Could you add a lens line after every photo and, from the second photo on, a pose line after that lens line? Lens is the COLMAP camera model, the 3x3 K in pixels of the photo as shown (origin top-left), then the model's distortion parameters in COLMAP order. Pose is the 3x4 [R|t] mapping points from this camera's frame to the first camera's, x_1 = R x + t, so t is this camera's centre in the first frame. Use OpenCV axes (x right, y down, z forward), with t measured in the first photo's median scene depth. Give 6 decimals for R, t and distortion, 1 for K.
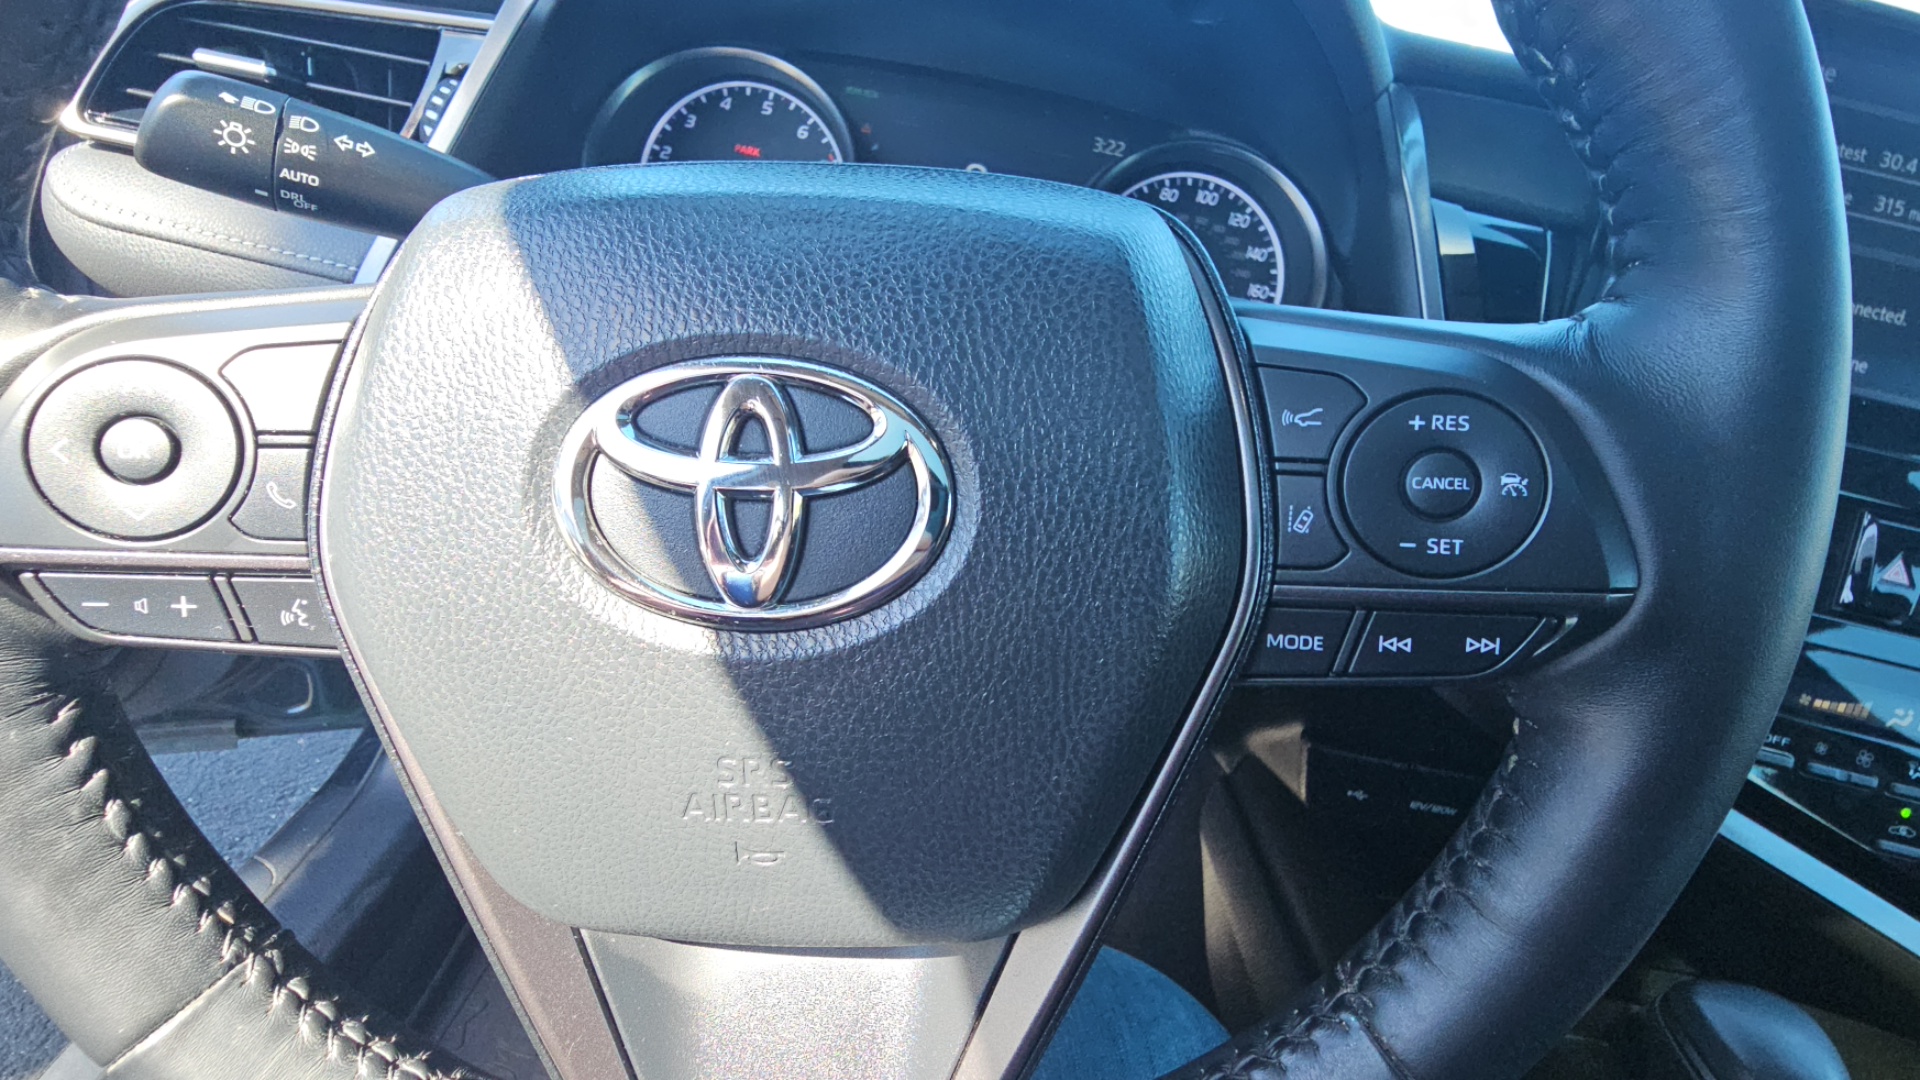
lens RADIAL K [[859.5, 0, 977.6], [0, 859.5, 549.5], [0, 0, 1]] dist [0.008557, -0.007425]
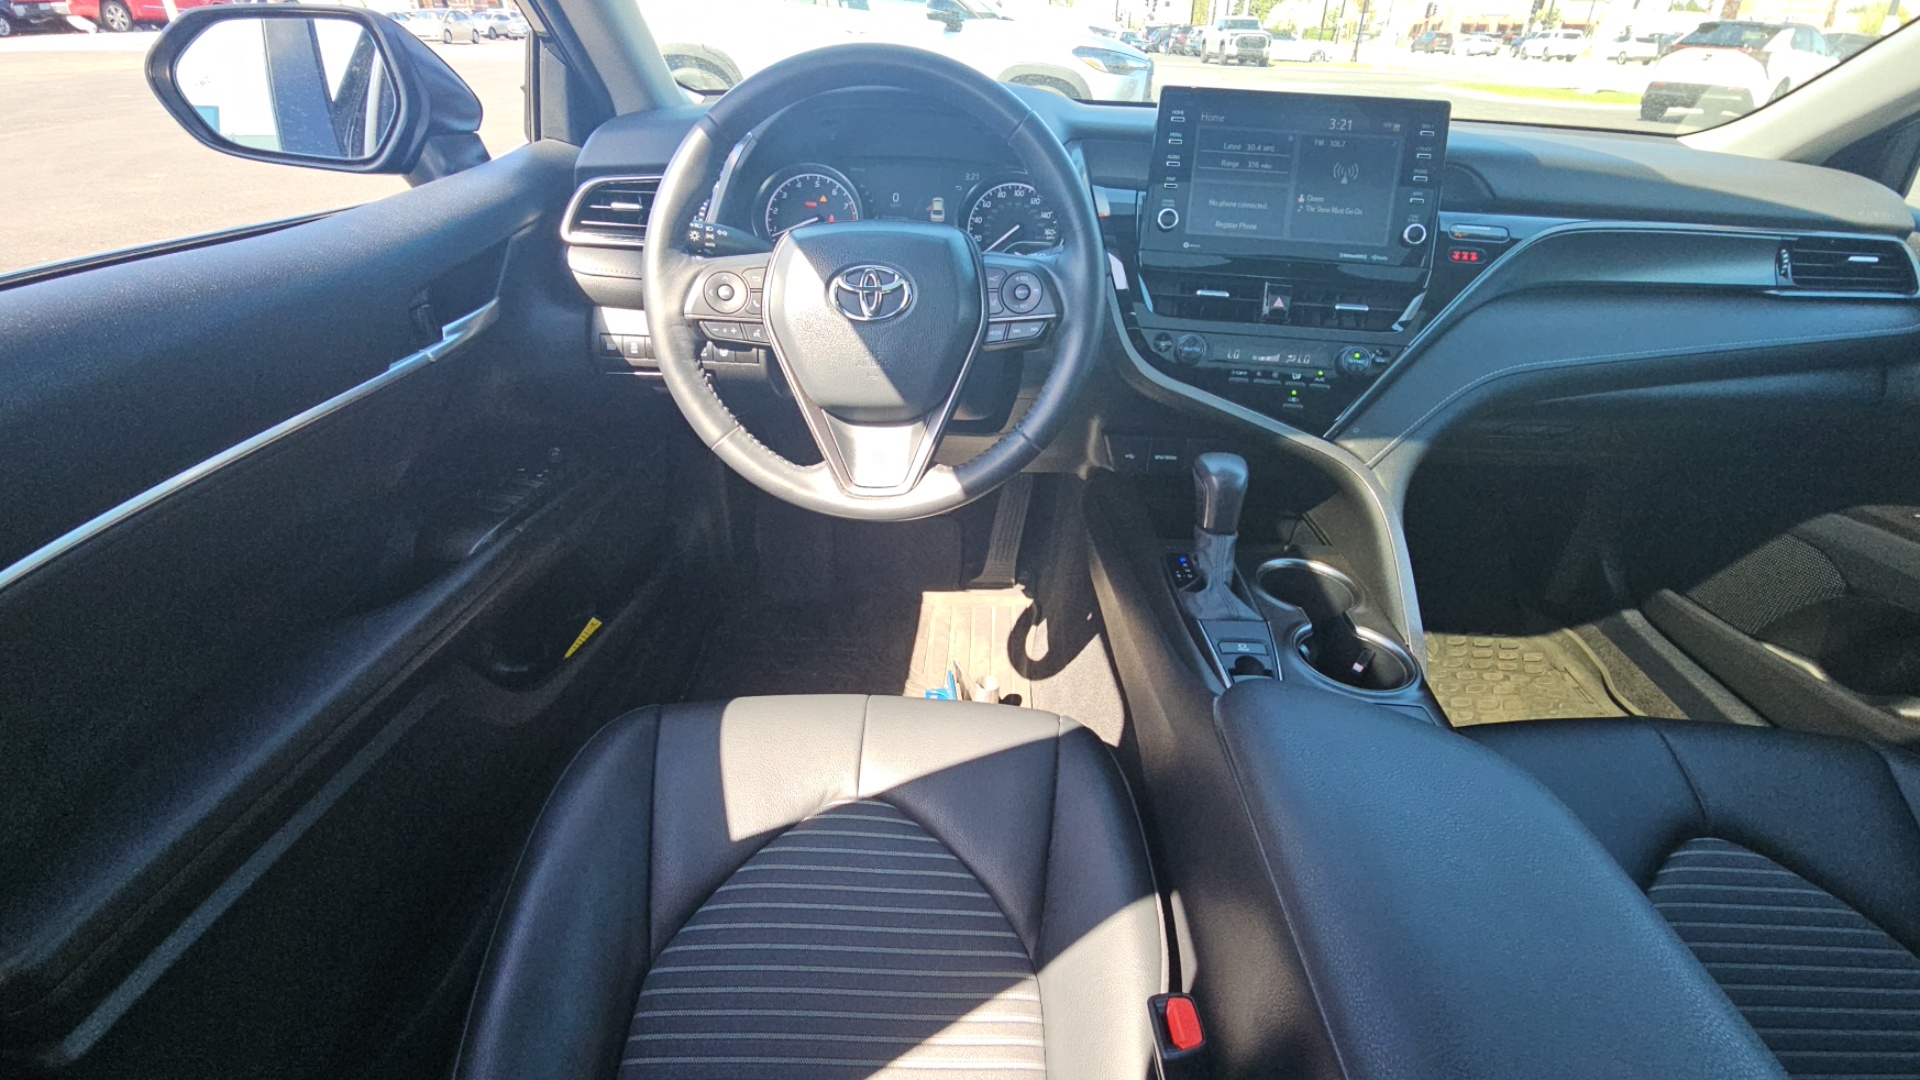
lens RADIAL K [[859.5, 0, 978.8], [0, 859.5, 548.3], [0, 0, 1]] dist [0.008557, -0.007425]
pose [[0.989096, -0.145918, -0.019934, 0.102728], [0.146430, 0.988847, 0.027192, 0.568310], [0.015744, -0.029815, 0.999431, -1.685892]]
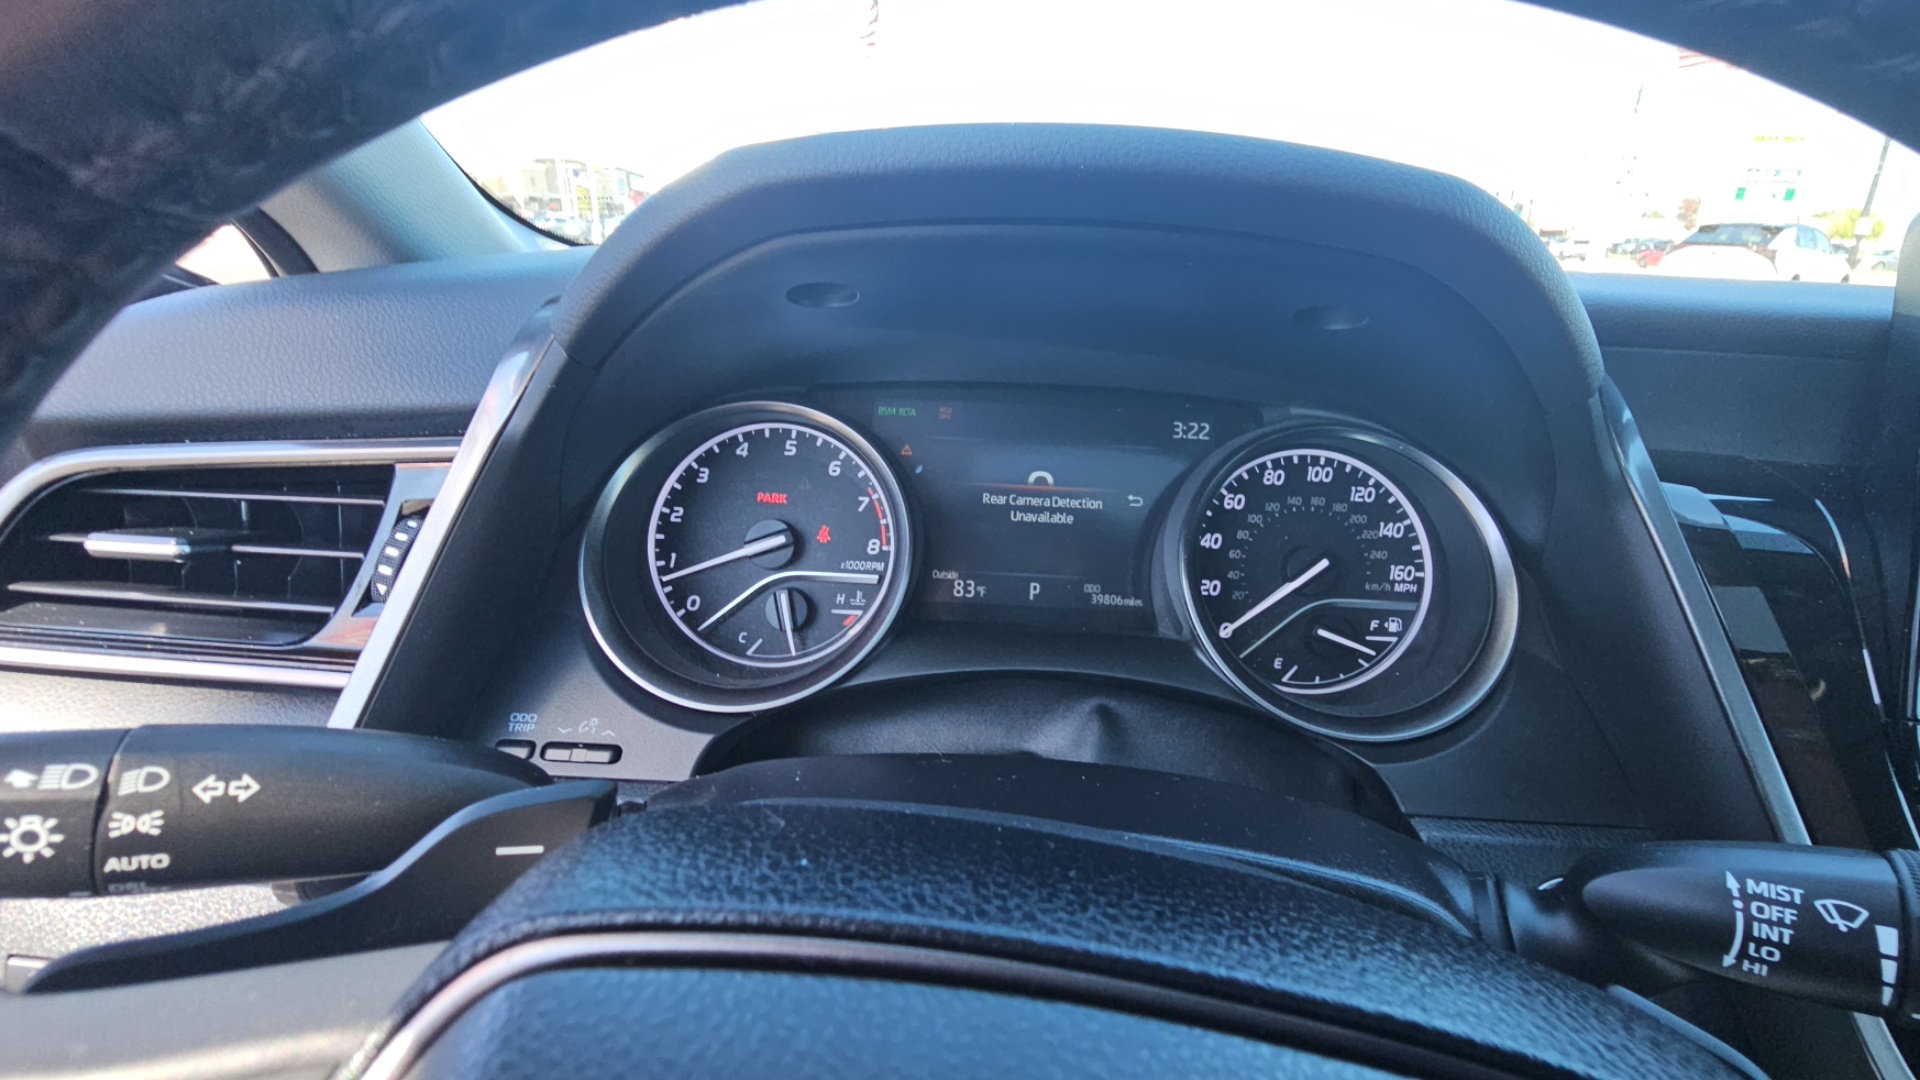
lens RADIAL K [[859.5, 0, 985.7], [0, 859.5, 549.0], [0, 0, 1]] dist [0.008557, -0.007425]
pose [[0.990390, -0.138174, -0.005896, -0.082274], [0.135365, 0.977227, -0.163412, -0.333611], [0.028341, 0.161044, 0.986540, 0.240218]]
